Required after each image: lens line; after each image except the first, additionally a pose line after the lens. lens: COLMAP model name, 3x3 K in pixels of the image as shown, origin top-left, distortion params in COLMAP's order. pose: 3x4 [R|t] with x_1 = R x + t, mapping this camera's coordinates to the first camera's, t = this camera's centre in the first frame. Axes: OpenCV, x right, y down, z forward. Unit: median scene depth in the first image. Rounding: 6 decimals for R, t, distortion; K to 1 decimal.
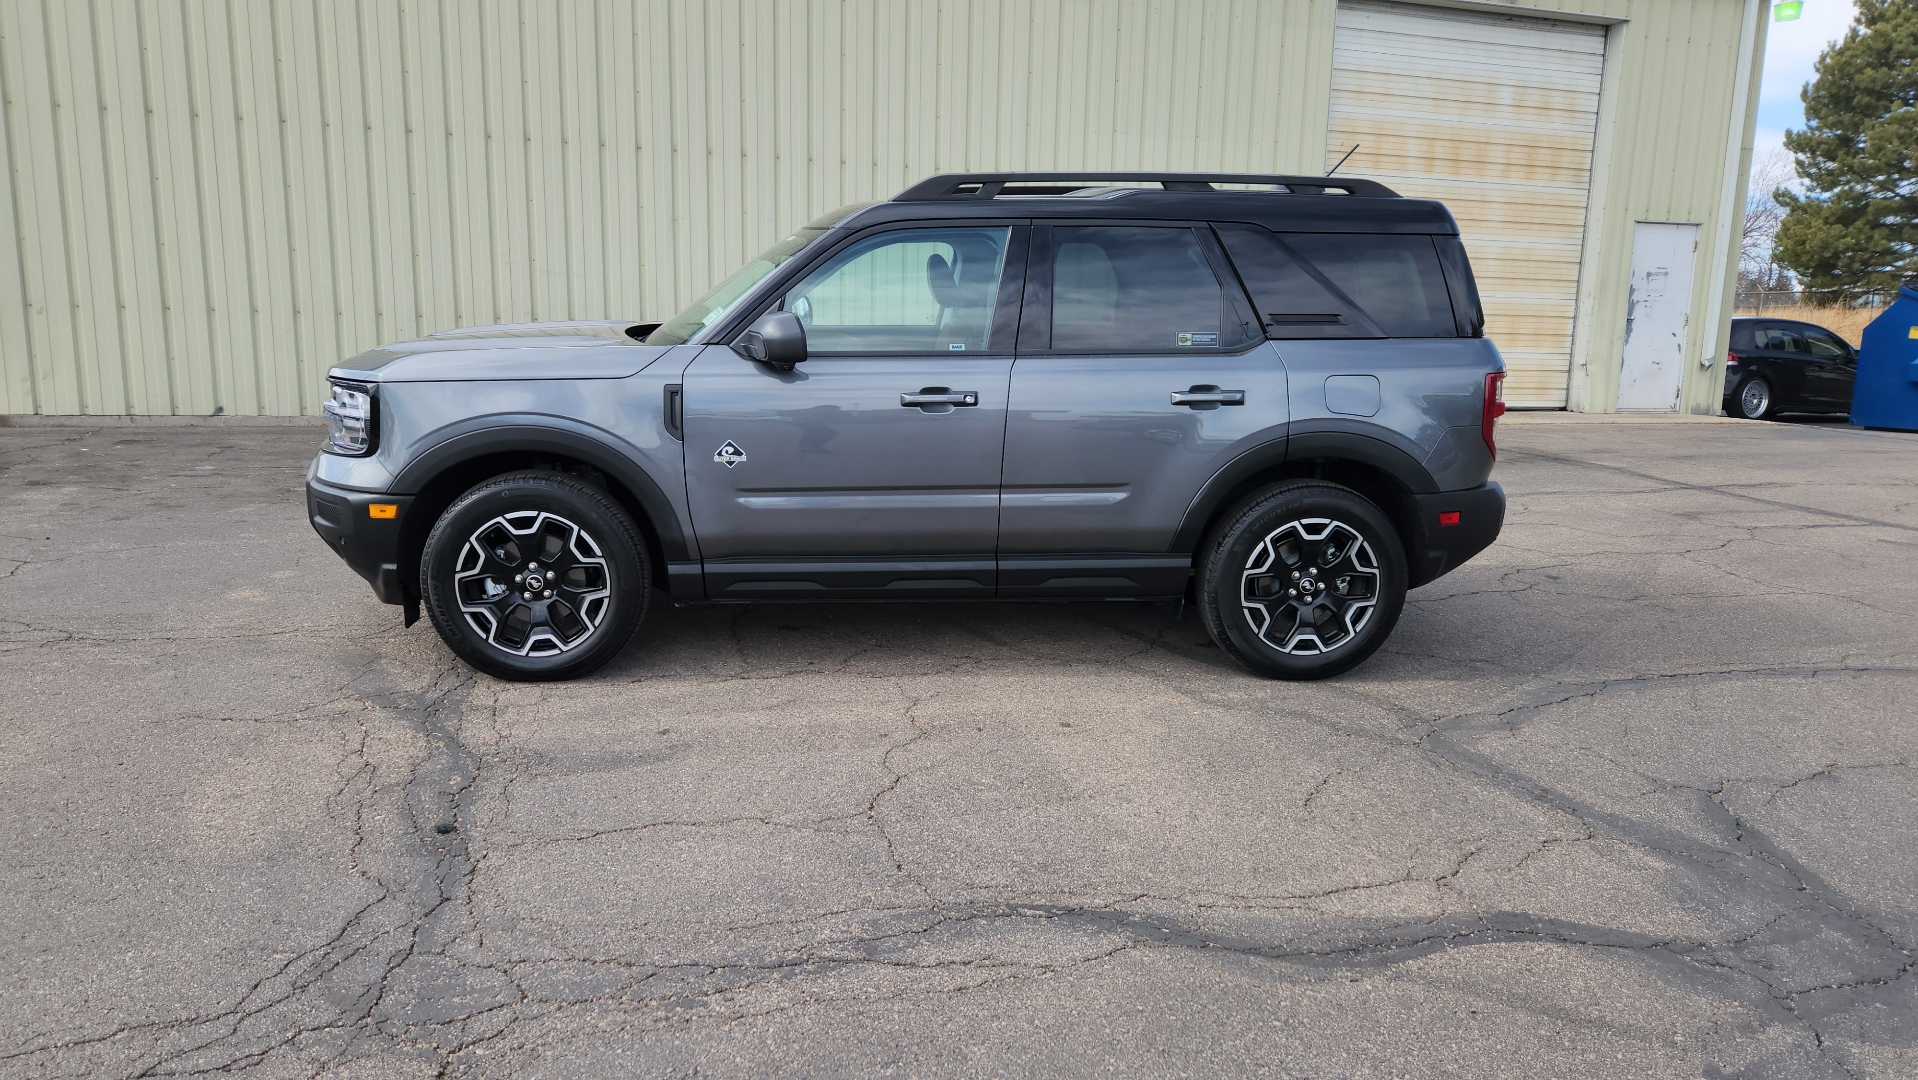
lens RADIAL K [[1271.8, 0, 924.3], [0, 1271.8, 552.8], [0, 0, 1]] dist [0.078730, -0.068284]
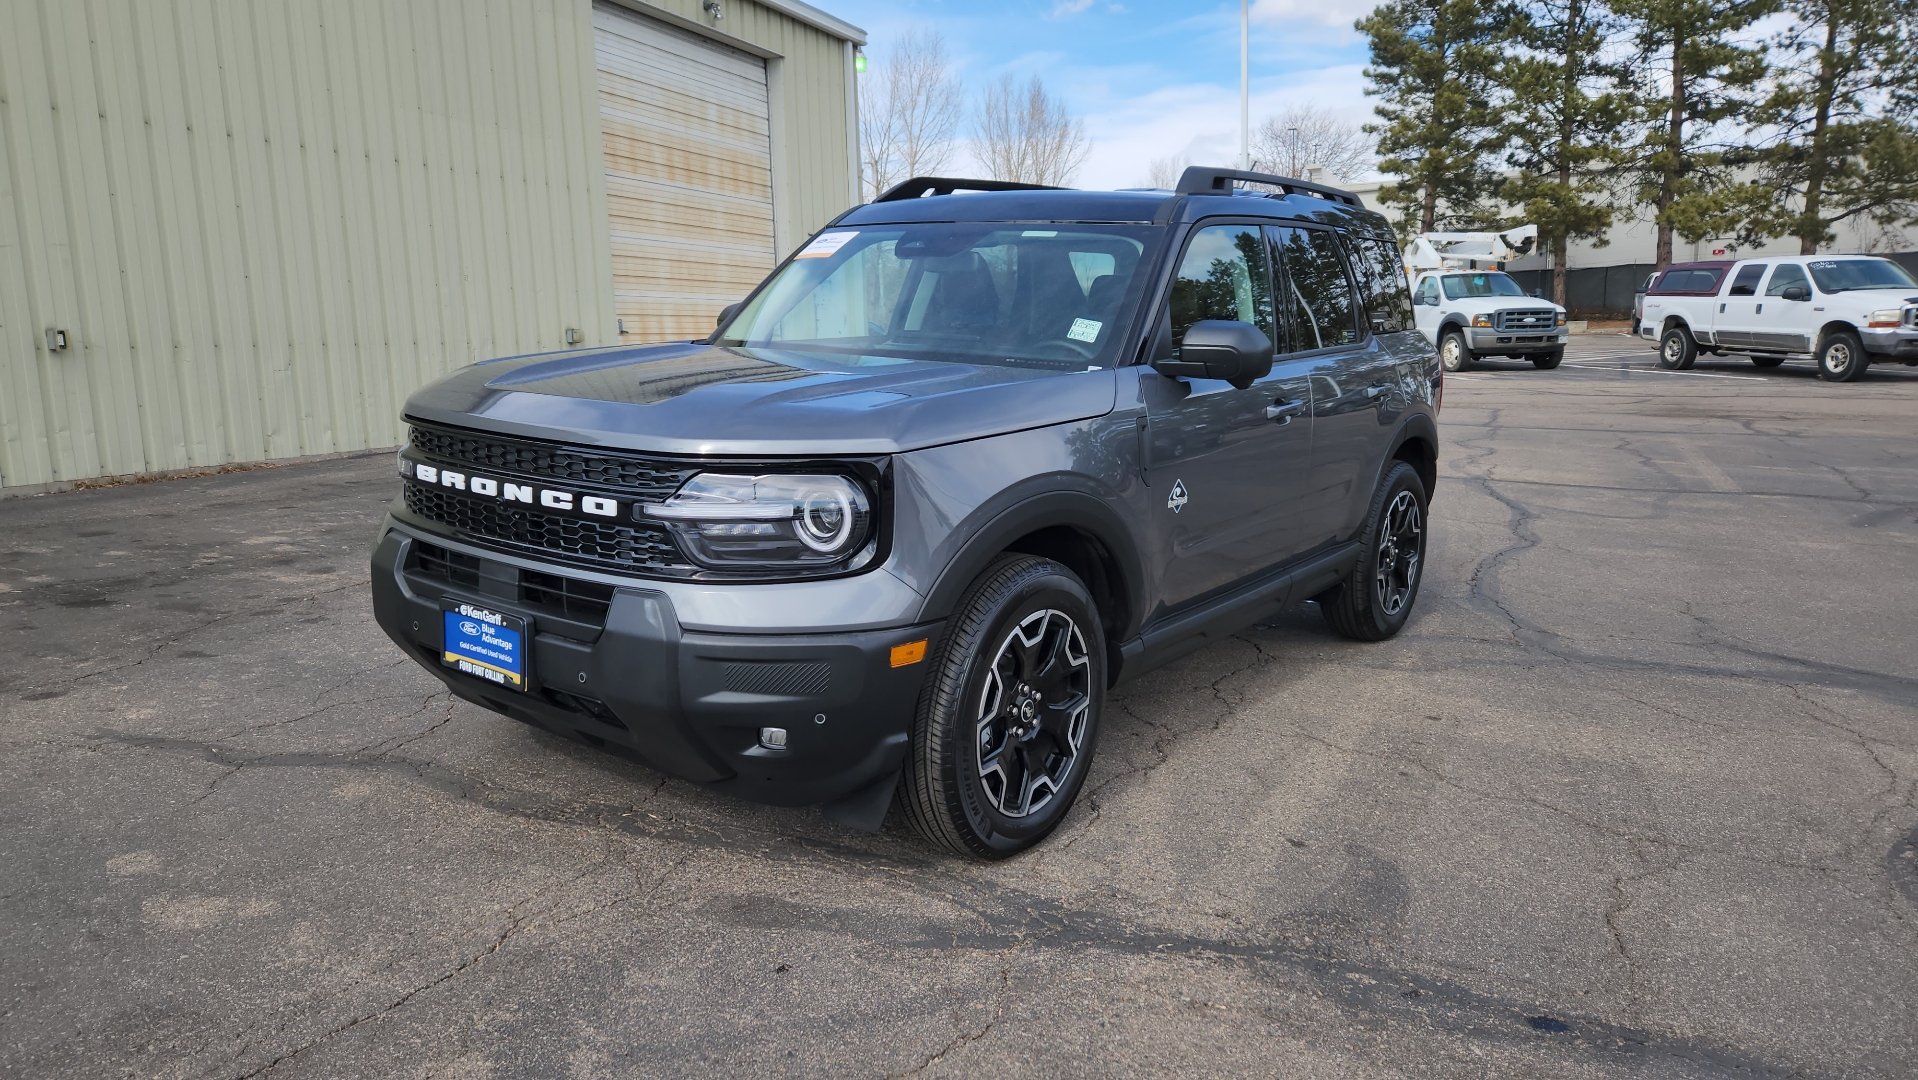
lens RADIAL K [[1278.3, 0, 917.9], [0, 1278.3, 529.5], [0, 0, 1]] dist [0.082585, -0.066554]
pose [[0.683713, -0.142160, 0.715770, -0.826066], [0.155967, 0.986645, 0.046977, -0.116819], [-0.712889, 0.079517, 0.696754, 0.526195]]
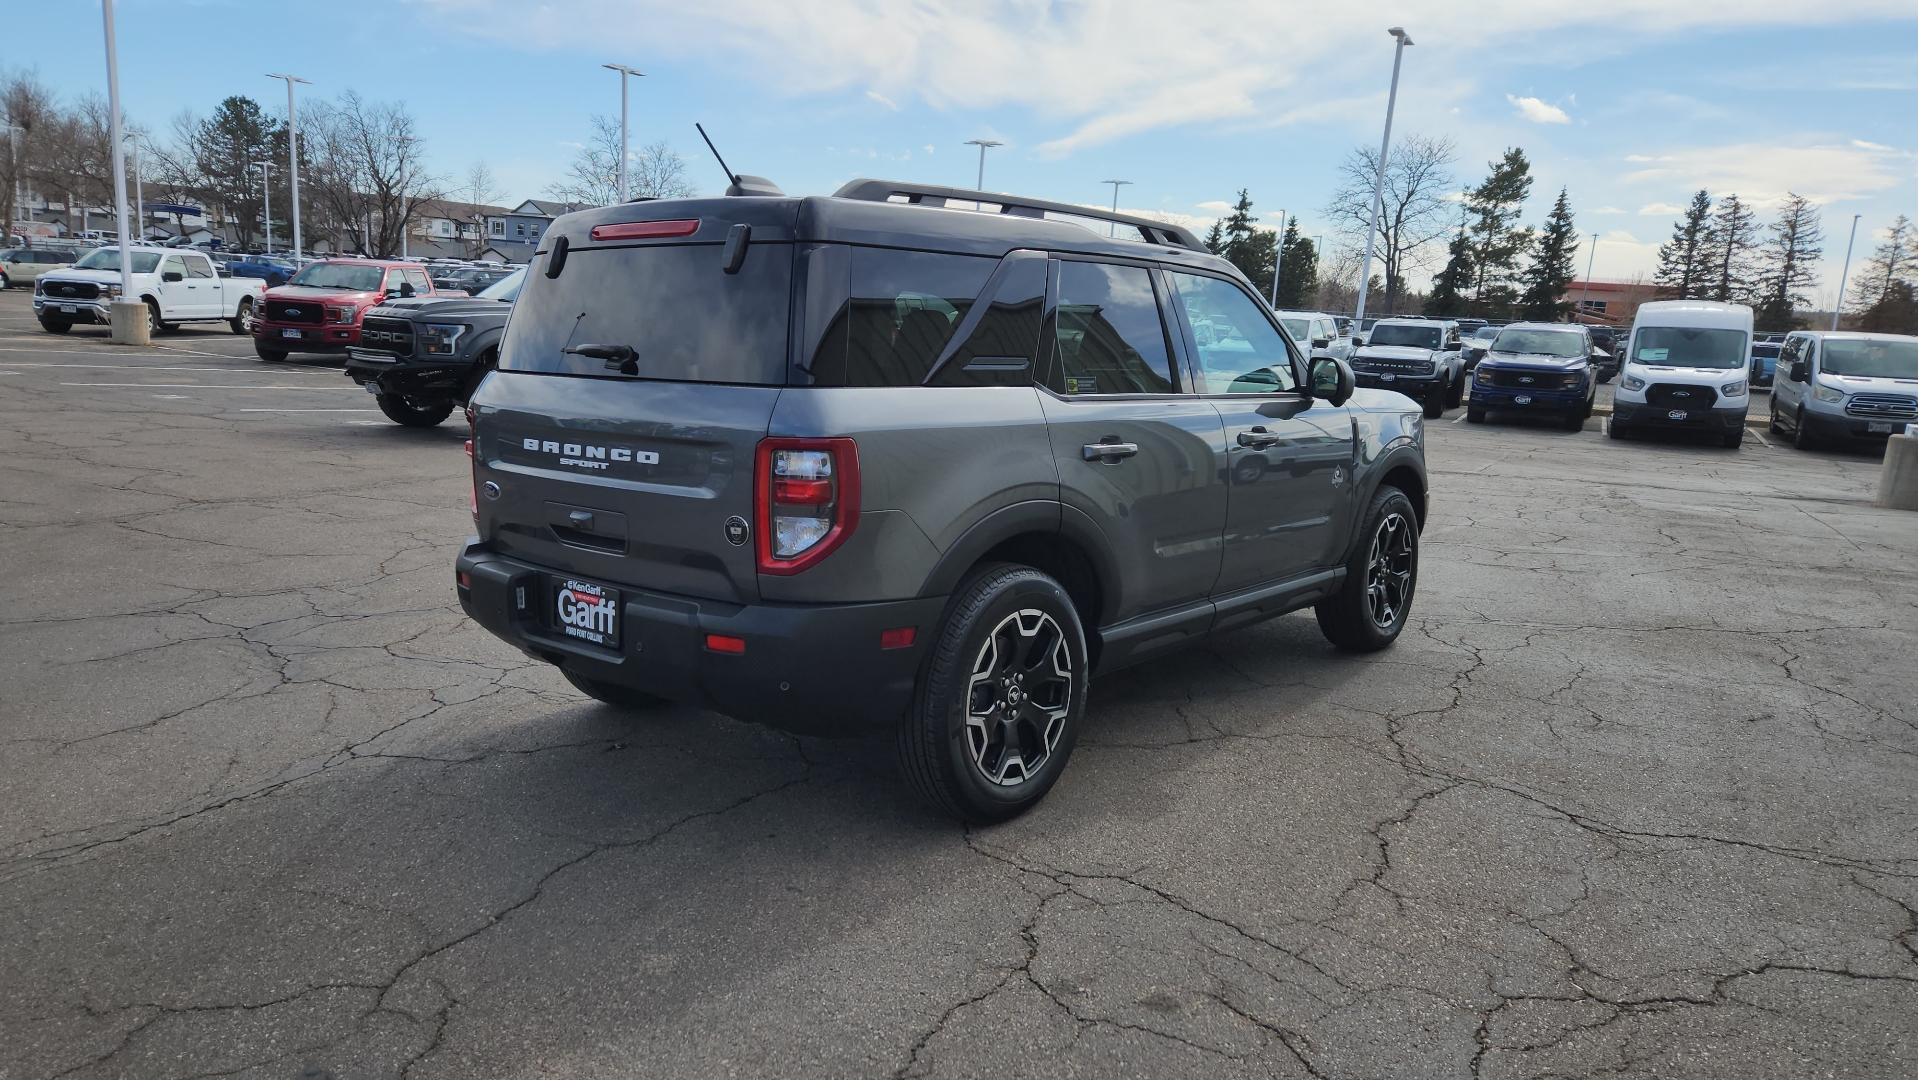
lens RADIAL K [[1289.1, 0, 937.5], [0, 1289.1, 532.4], [0, 0, 1]] dist [0.083291, -0.070749]
pose [[-0.709333, 0.073355, -0.701046, 0.888025], [-0.188684, 0.938515, 0.289117, -0.392253], [0.679150, 0.337356, -0.651879, 1.901797]]
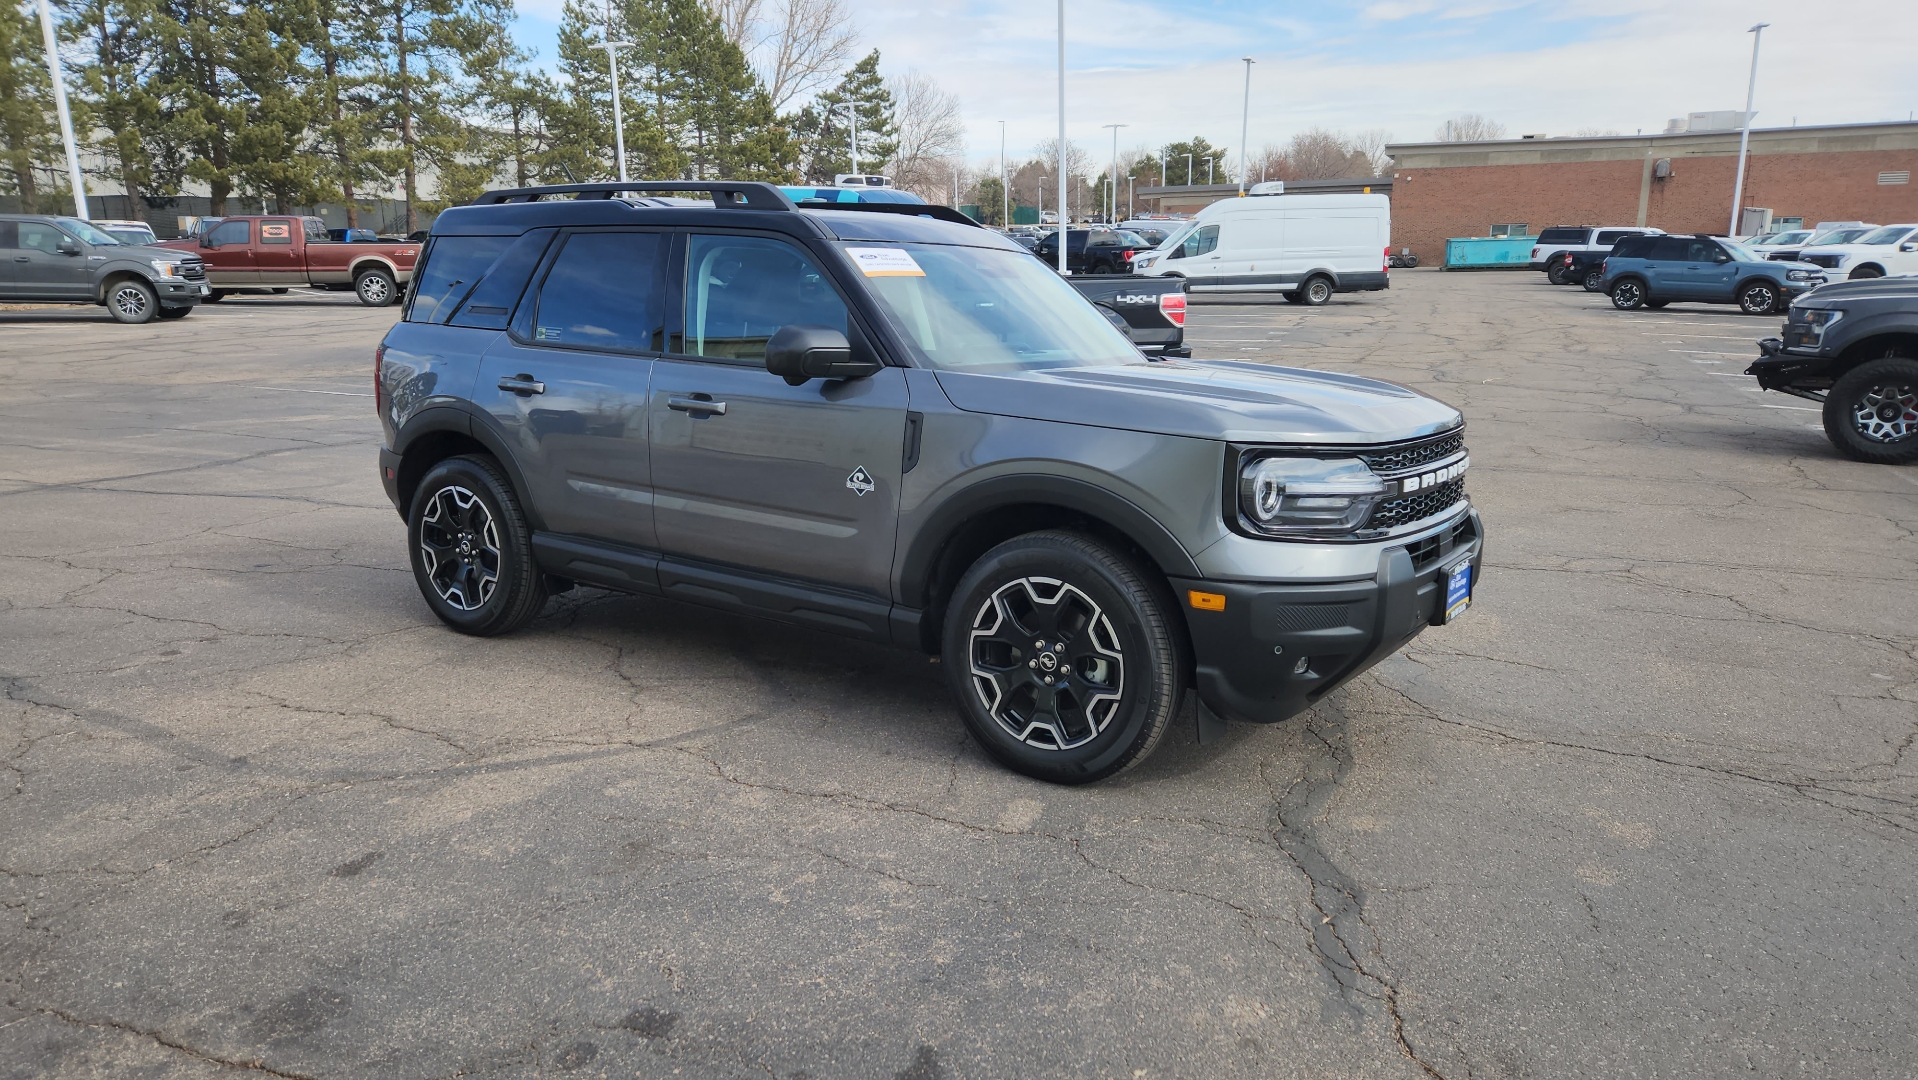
lens RADIAL K [[1293.5, 0, 907.6], [0, 1293.5, 539.0], [0, 0, 1]] dist [0.080736, -0.069368]
pose [[-0.756449, -0.156894, 0.634956, -0.790260], [0.111992, 0.925395, 0.362081, -0.456780], [-0.644393, 0.345005, -0.682443, 1.979138]]
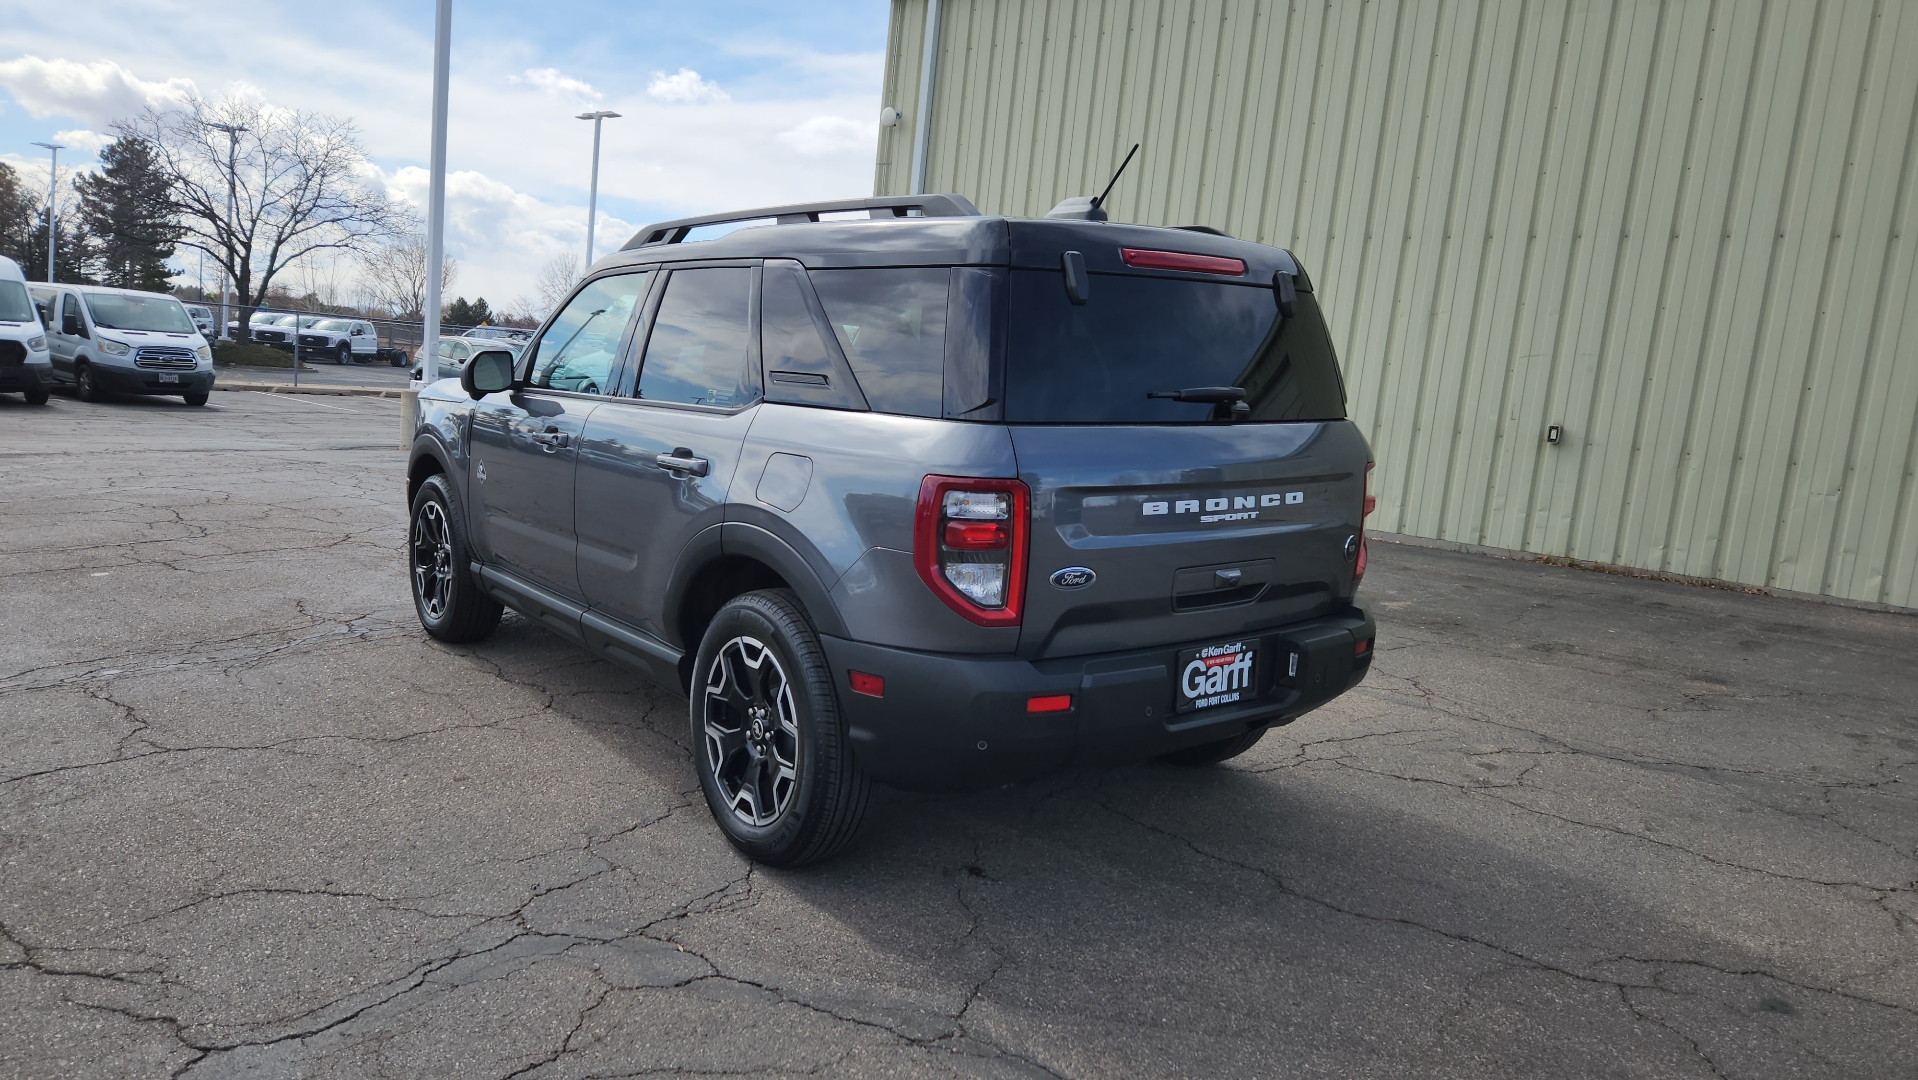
lens RADIAL K [[1267.1, 0, 929.5], [0, 1267.1, 531.7], [0, 0, 1]] dist [0.078731, -0.068482]
pose [[0.535248, 0.129471, -0.834713, 0.995868], [-0.220032, 0.975439, 0.010207, -0.121103], [0.815534, 0.178201, 0.550590, 0.678383]]
